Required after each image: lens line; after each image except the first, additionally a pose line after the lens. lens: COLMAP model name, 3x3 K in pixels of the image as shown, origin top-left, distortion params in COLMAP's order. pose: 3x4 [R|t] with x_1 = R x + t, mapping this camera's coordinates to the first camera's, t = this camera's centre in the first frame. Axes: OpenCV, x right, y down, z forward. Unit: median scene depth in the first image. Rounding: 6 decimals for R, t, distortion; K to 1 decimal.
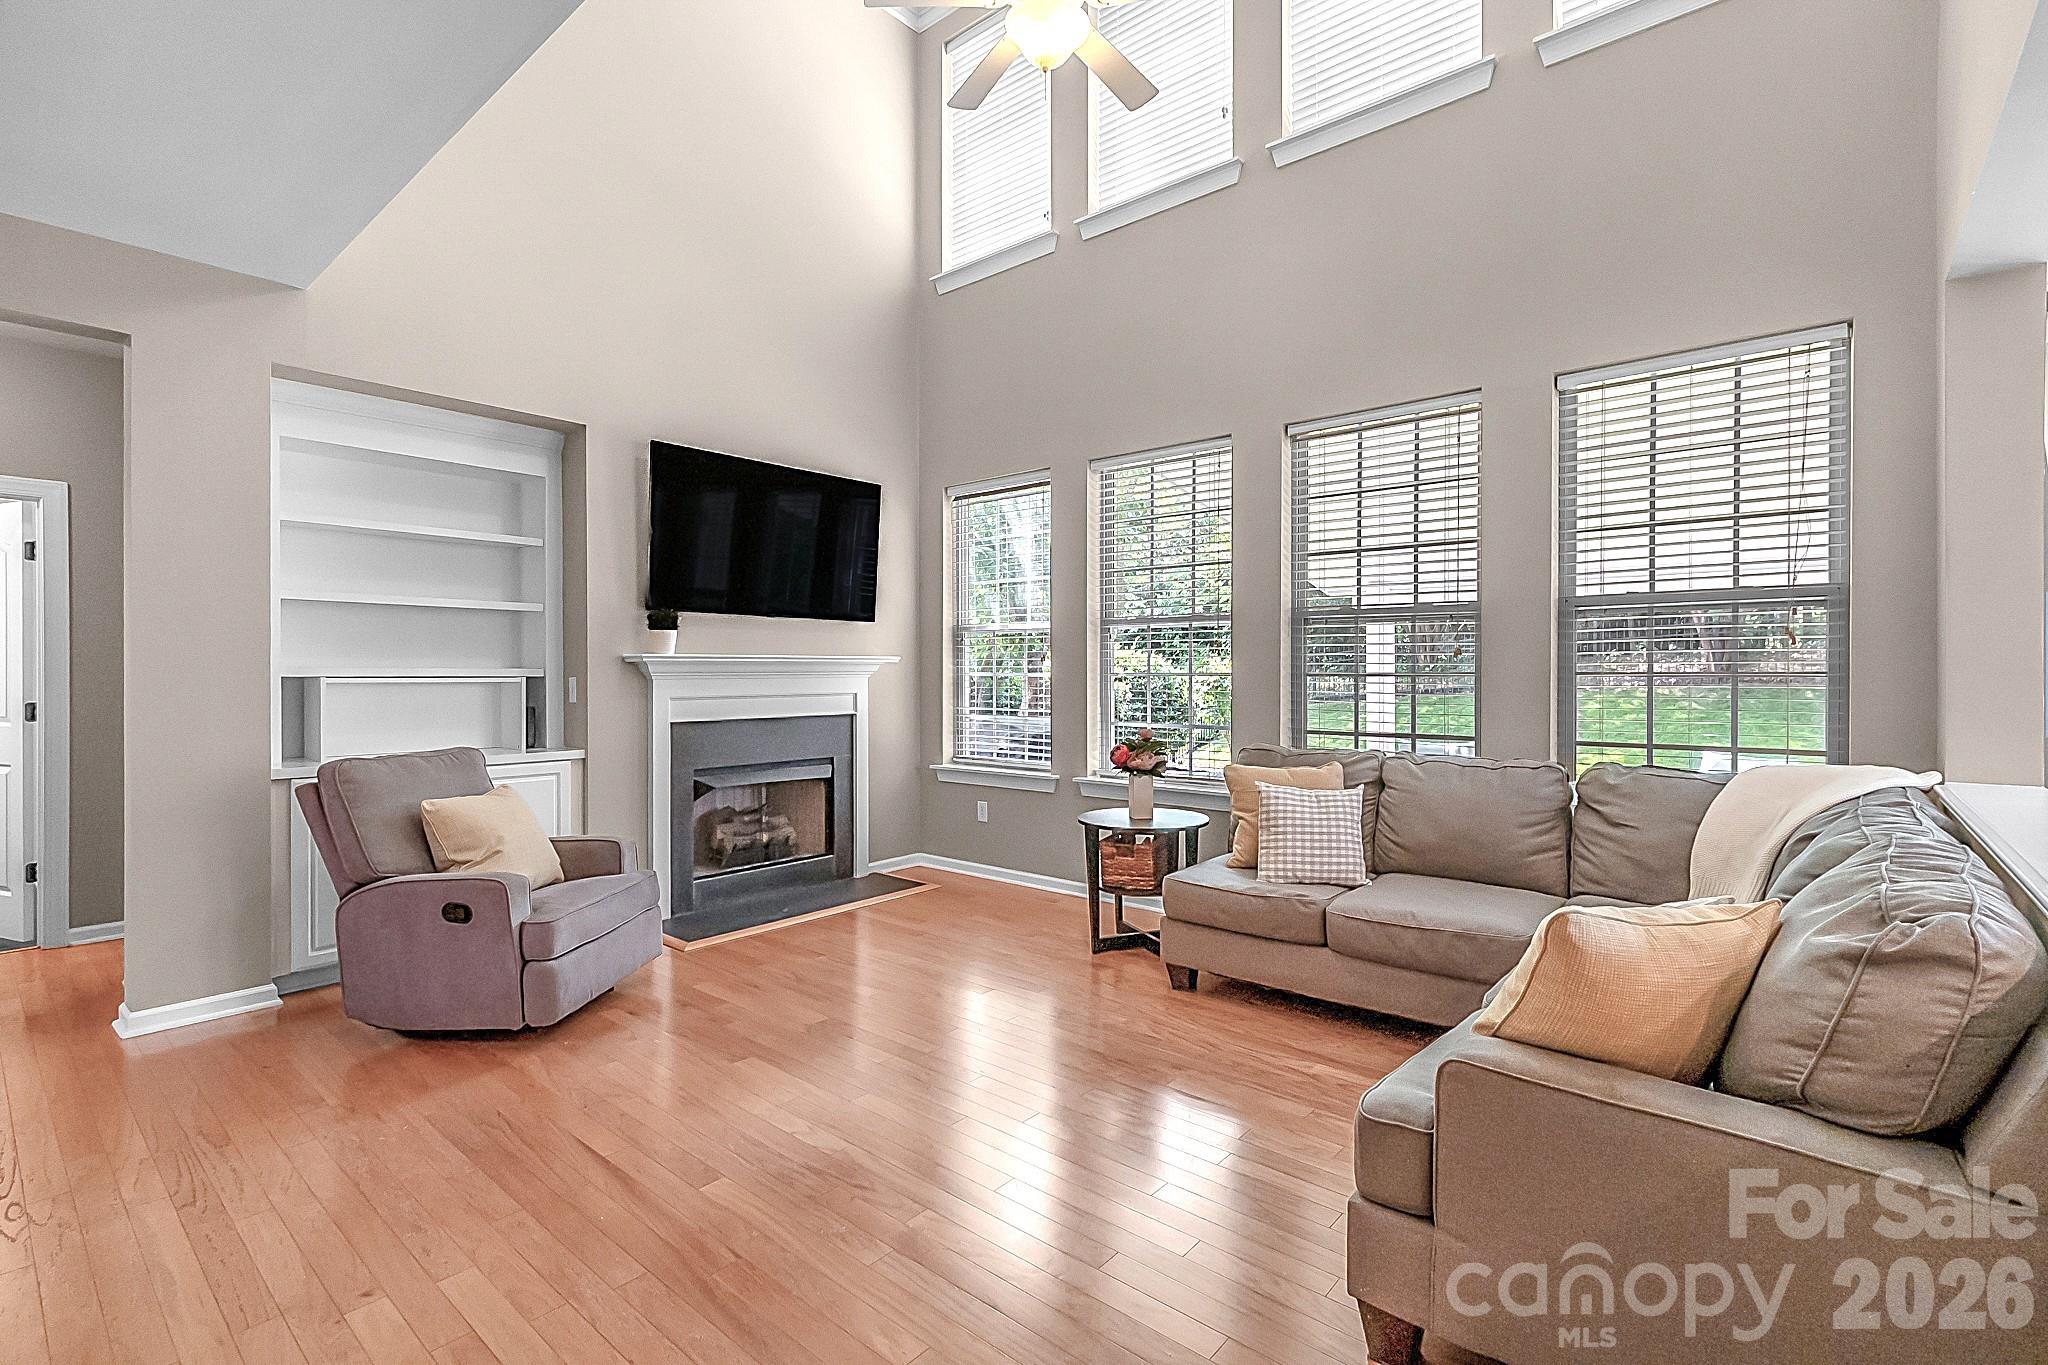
lens RADIAL K [[937.5, 0, 1021.4], [0, 937.5, 673.4], [0, 0, 1]] dist [0.002472, 0.000372]
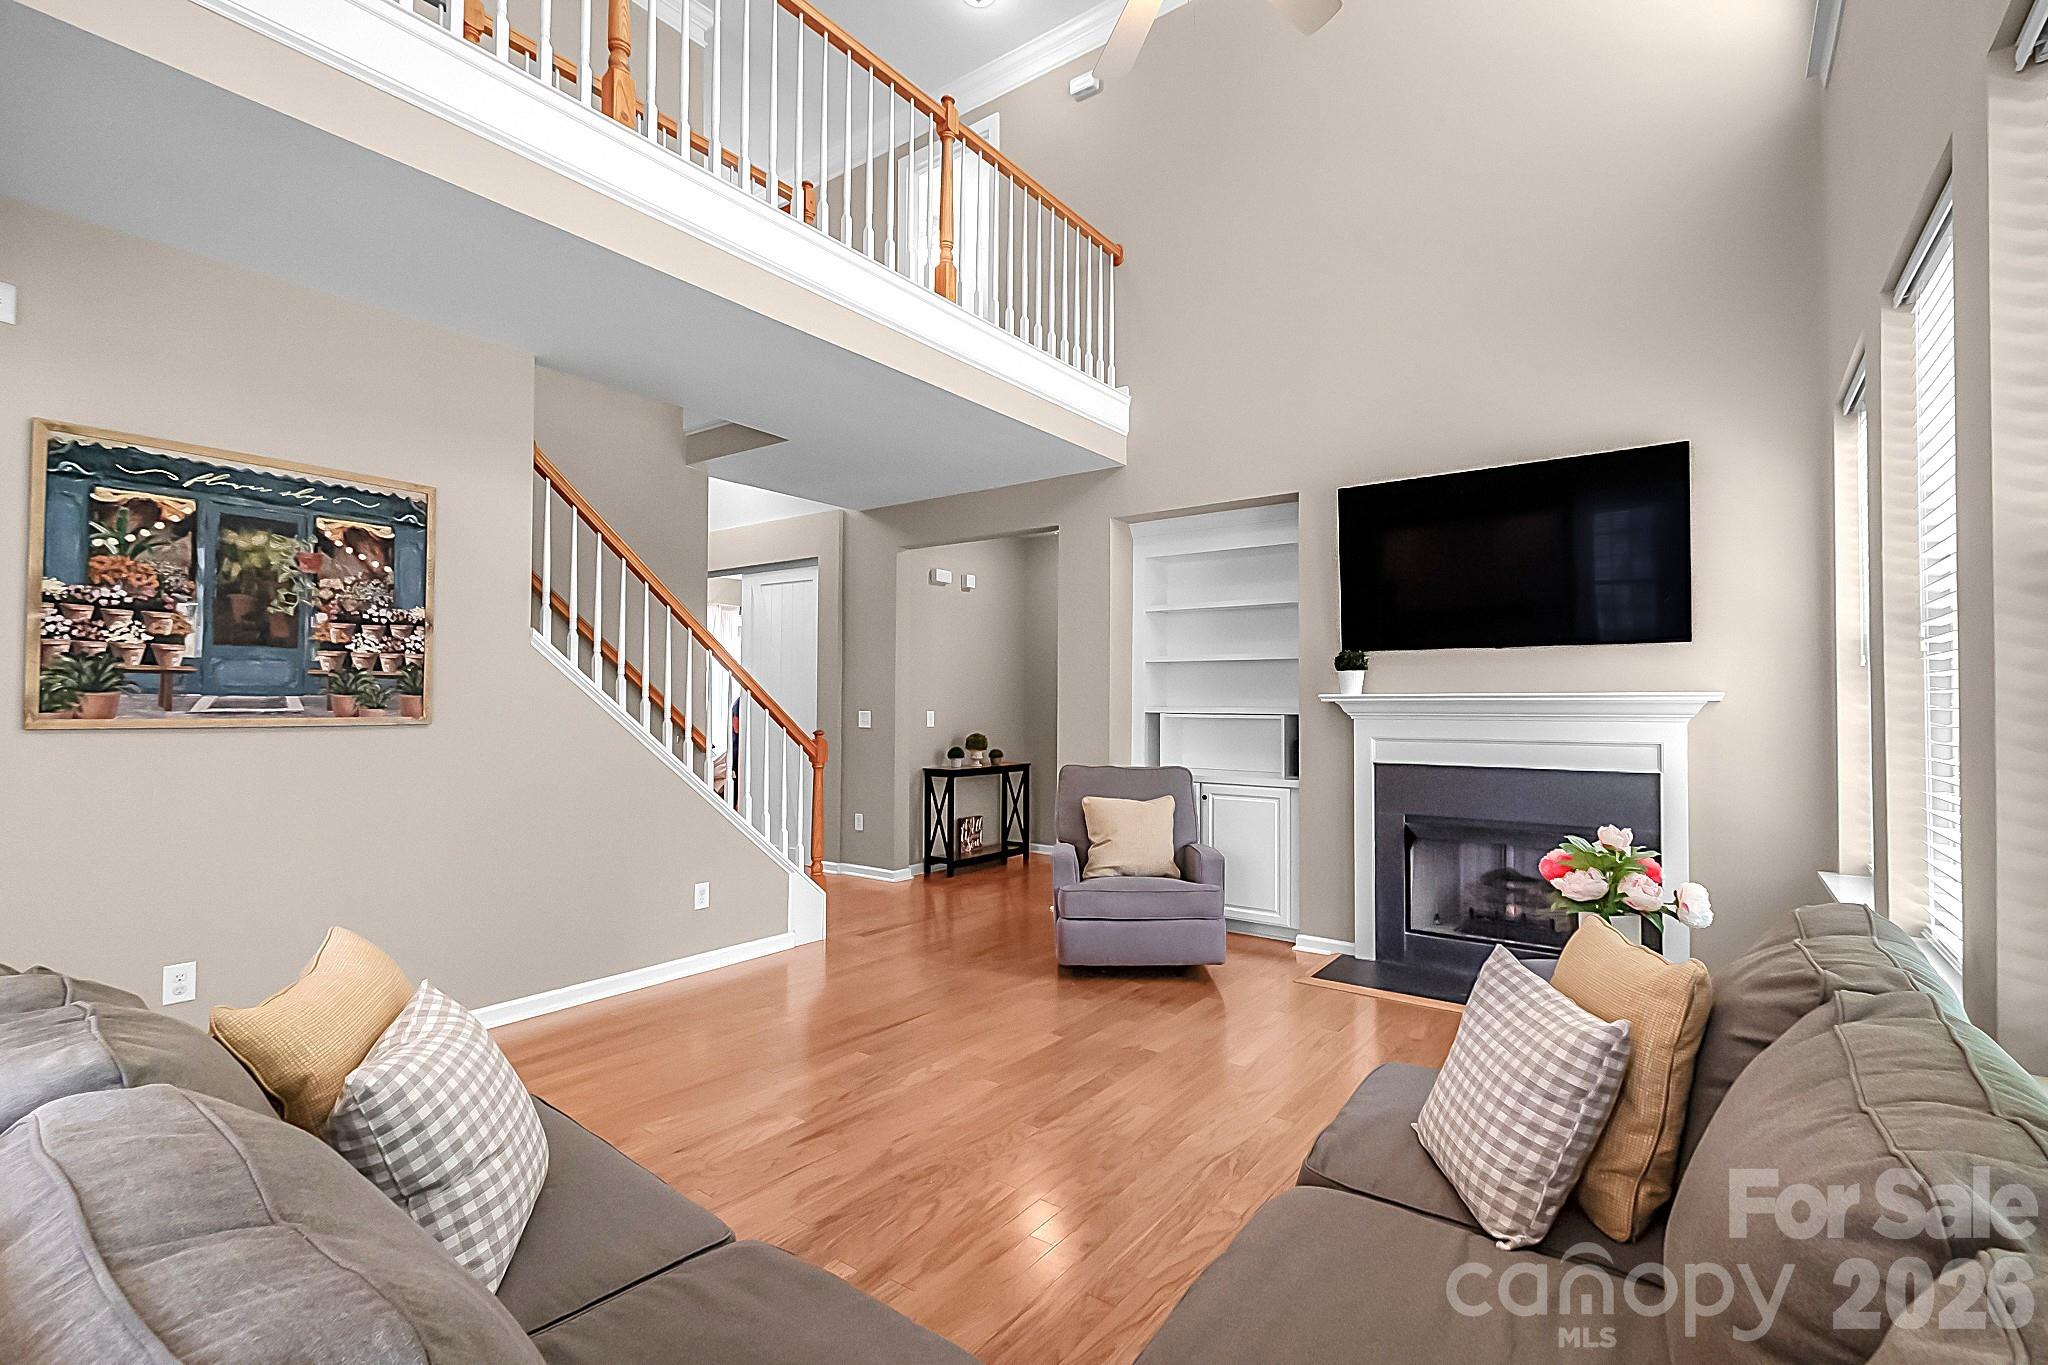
lens RADIAL K [[937.5, 0, 1021.4], [0, 937.5, 673.4], [0, 0, 1]] dist [0.002472, 0.000372]
pose [[0.060076, -0.023885, -0.997908, 0.597987], [-0.001889, 0.999709, -0.024042, -0.017994], [0.998192, 0.003329, 0.060013, 0.567791]]
